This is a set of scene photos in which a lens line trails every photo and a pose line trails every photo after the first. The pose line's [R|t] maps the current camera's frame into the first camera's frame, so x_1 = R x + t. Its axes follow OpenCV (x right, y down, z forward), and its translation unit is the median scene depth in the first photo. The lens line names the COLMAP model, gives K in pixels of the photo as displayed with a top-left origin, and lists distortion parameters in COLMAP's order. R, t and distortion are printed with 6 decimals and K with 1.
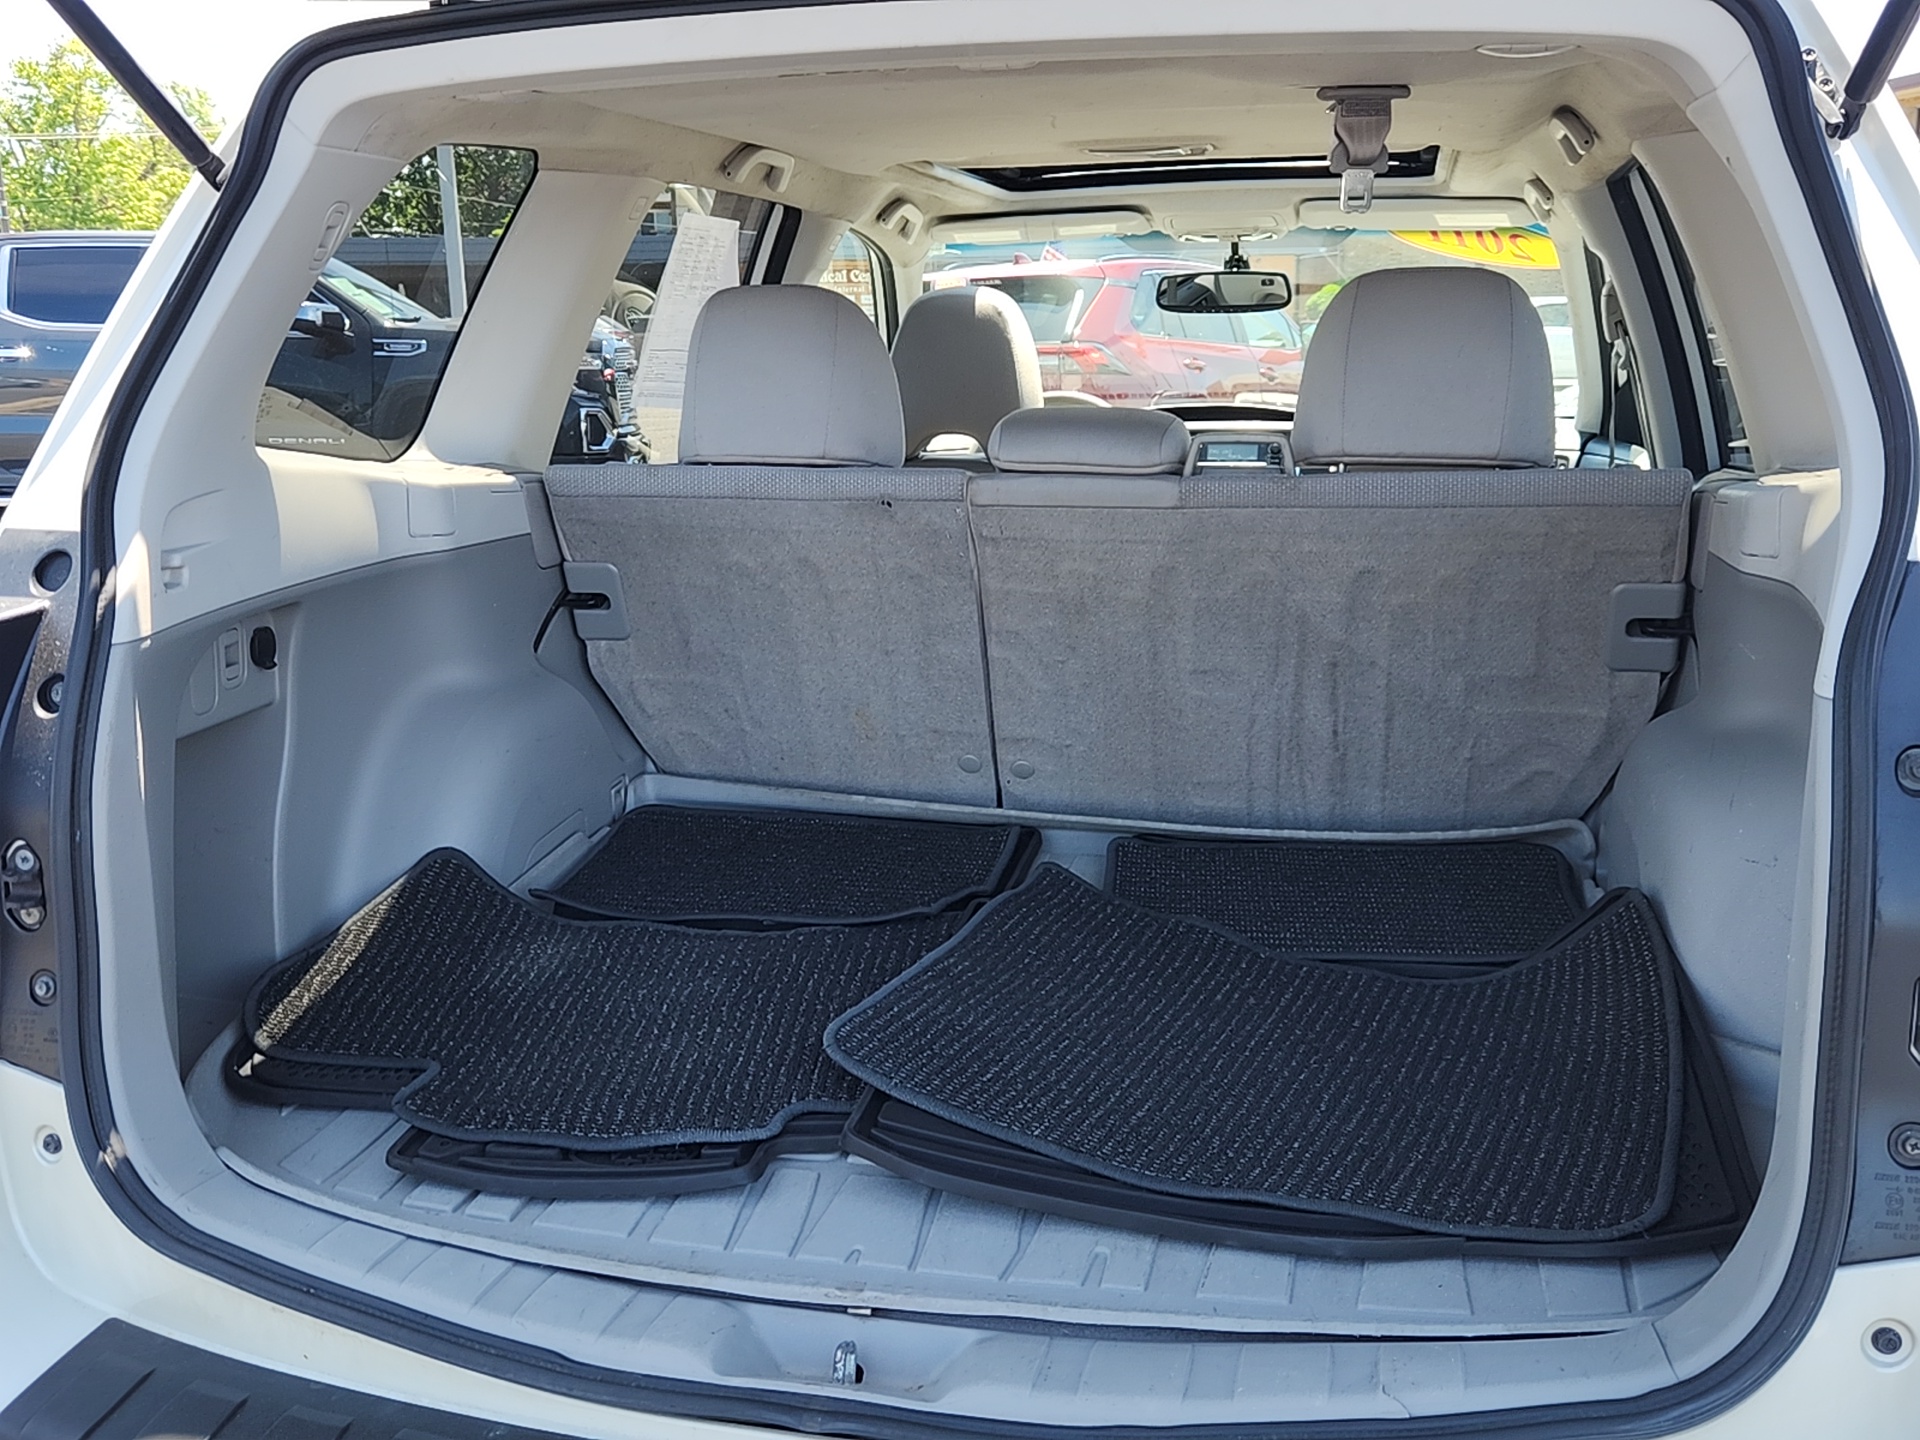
lens RADIAL K [[1756.3, 0, 966.8], [0, 1756.3, 692.9], [0, 0, 1]] dist [0.095758, -0.120934]
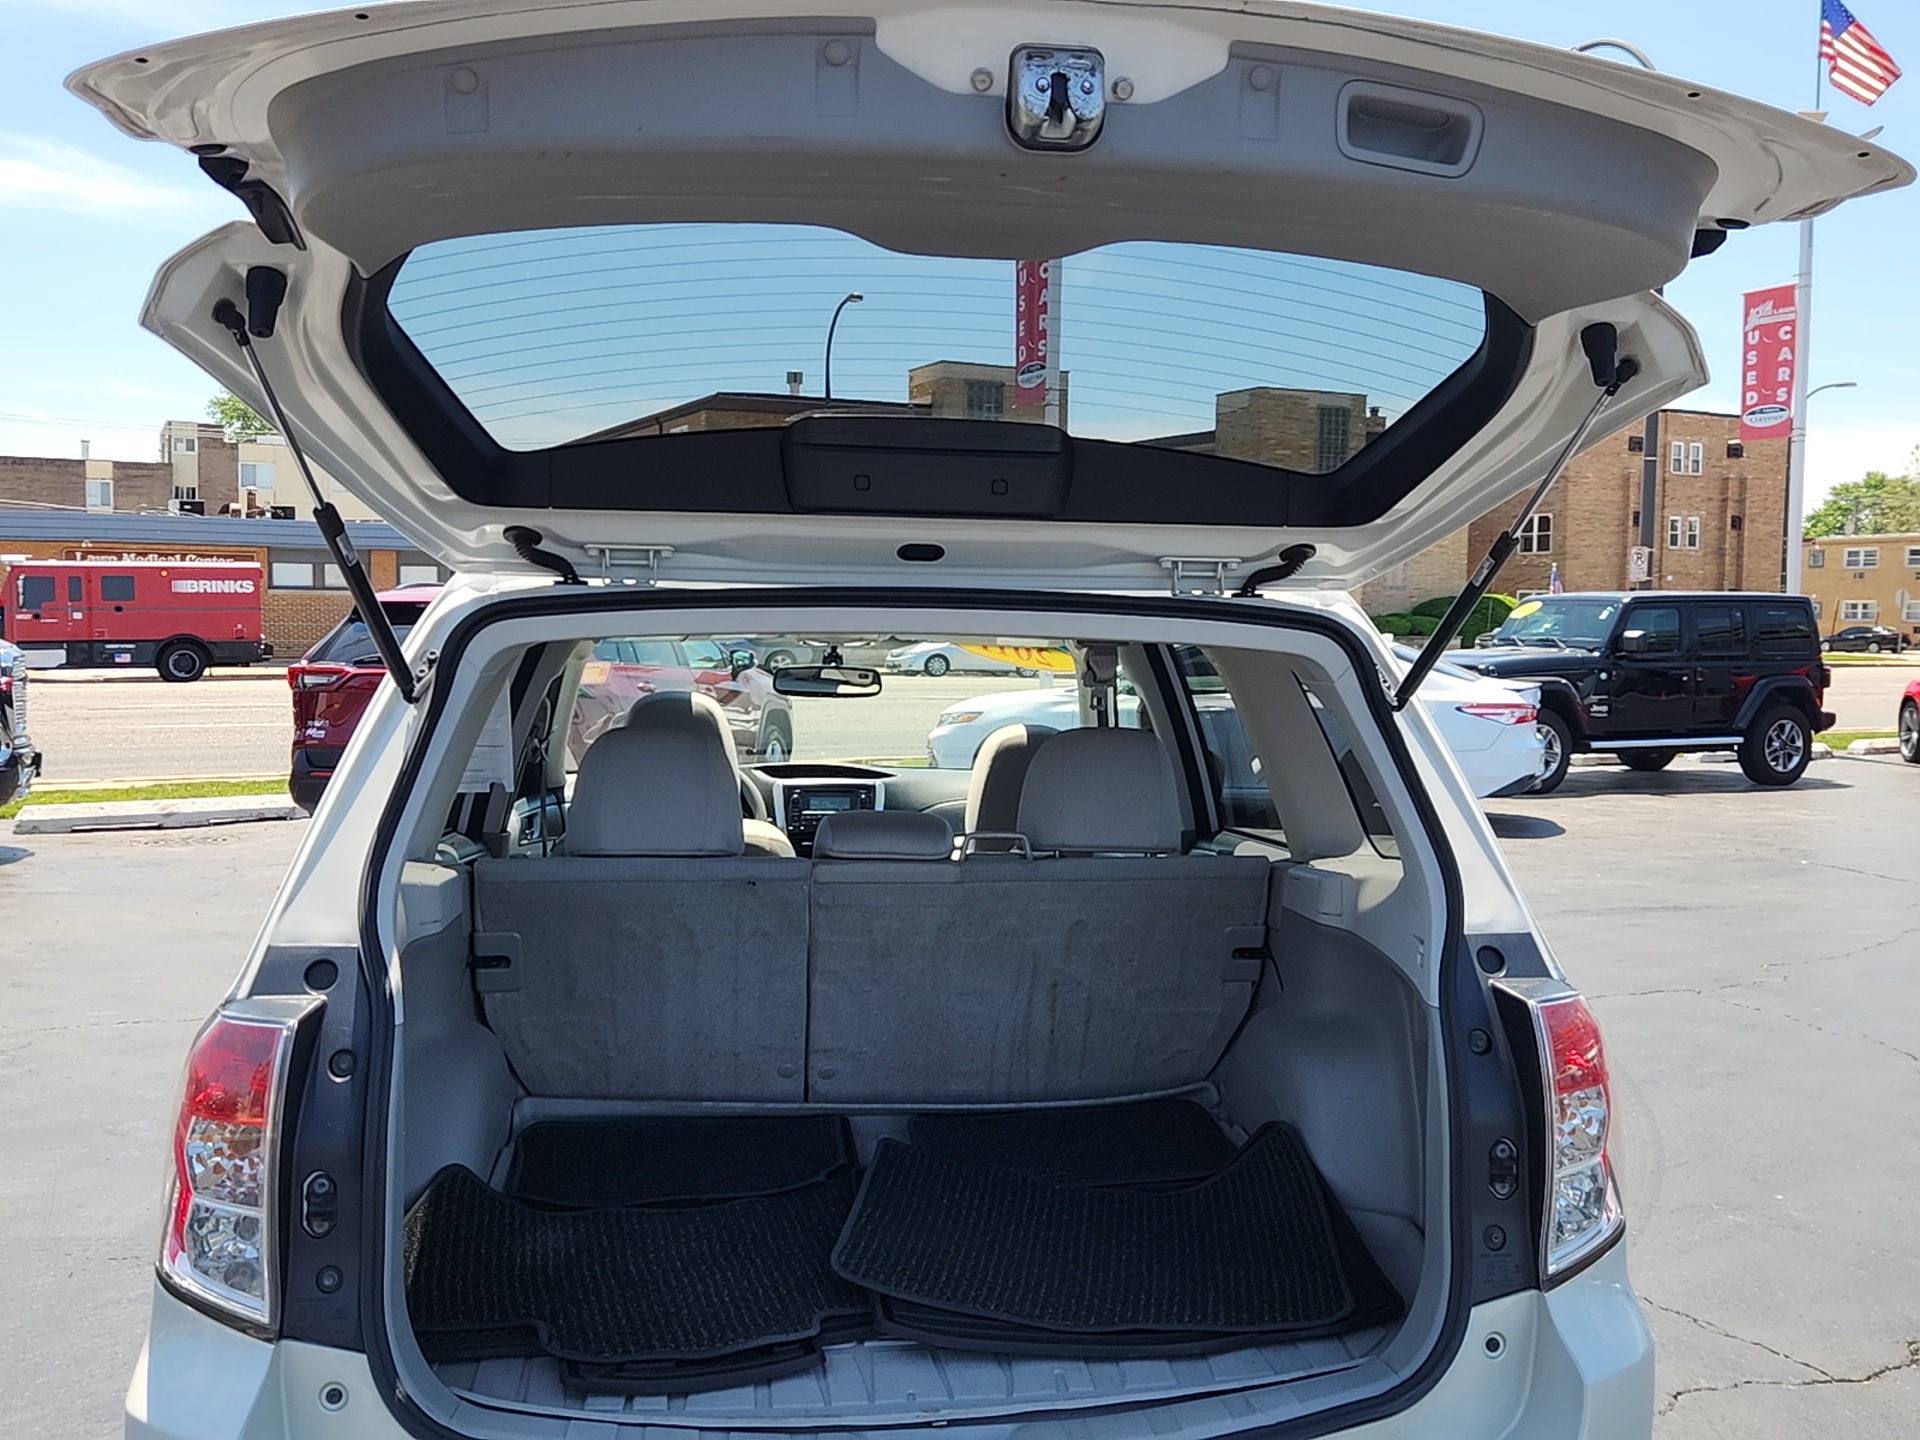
lens RADIAL K [[1756.3, 0, 966.8], [0, 1756.3, 692.9], [0, 0, 1]] dist [0.095758, -0.120934]
pose [[0.933735, 0.010623, 0.357808, -0.393487], [0.047043, 0.987249, -0.152076, -0.036881], [-0.354861, 0.158831, 0.921329, -0.377530]]
